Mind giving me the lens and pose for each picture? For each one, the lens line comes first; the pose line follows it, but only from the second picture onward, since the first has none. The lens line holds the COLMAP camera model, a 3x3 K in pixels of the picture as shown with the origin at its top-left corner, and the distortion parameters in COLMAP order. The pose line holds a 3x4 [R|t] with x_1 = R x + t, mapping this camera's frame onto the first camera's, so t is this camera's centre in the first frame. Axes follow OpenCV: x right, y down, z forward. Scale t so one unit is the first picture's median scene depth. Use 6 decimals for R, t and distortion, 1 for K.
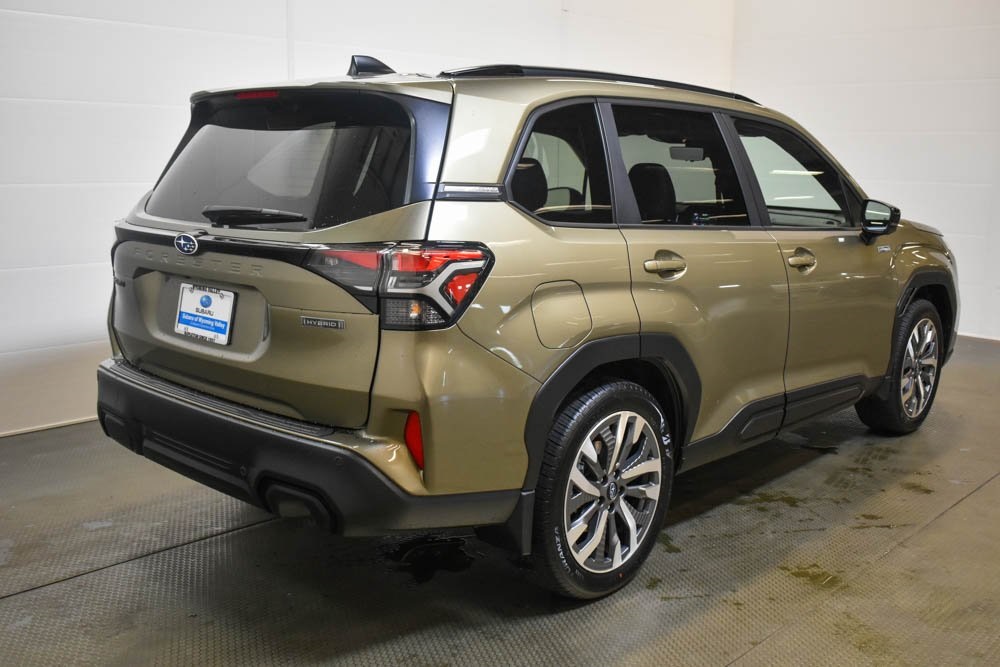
lens RADIAL K [[1064.4, 0, 500.0], [0, 1064.4, 333.5], [0, 0, 1]] dist [0.000581, -0.001819]
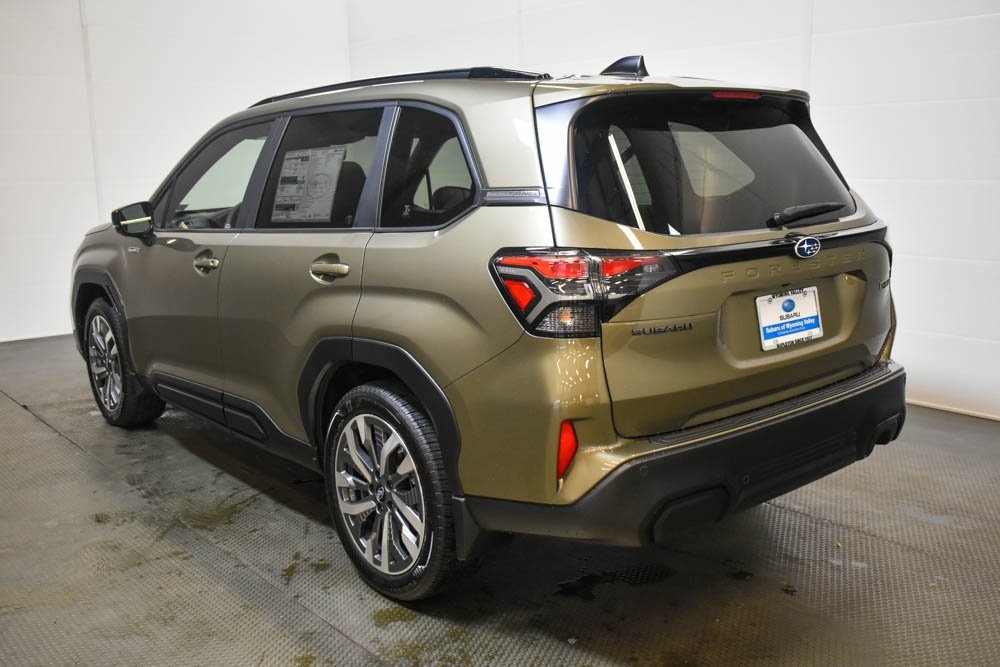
lens RADIAL K [[1013.4, 0, 500.0], [0, 1013.4, 333.5], [0, 0, 1]] dist [-0.010103, -0.006212]
pose [[0.077232, -0.197772, 0.977201, -1.213661], [0.193377, 0.964487, 0.179916, -0.224634], [-0.978080, 0.175073, 0.112733, 1.160141]]
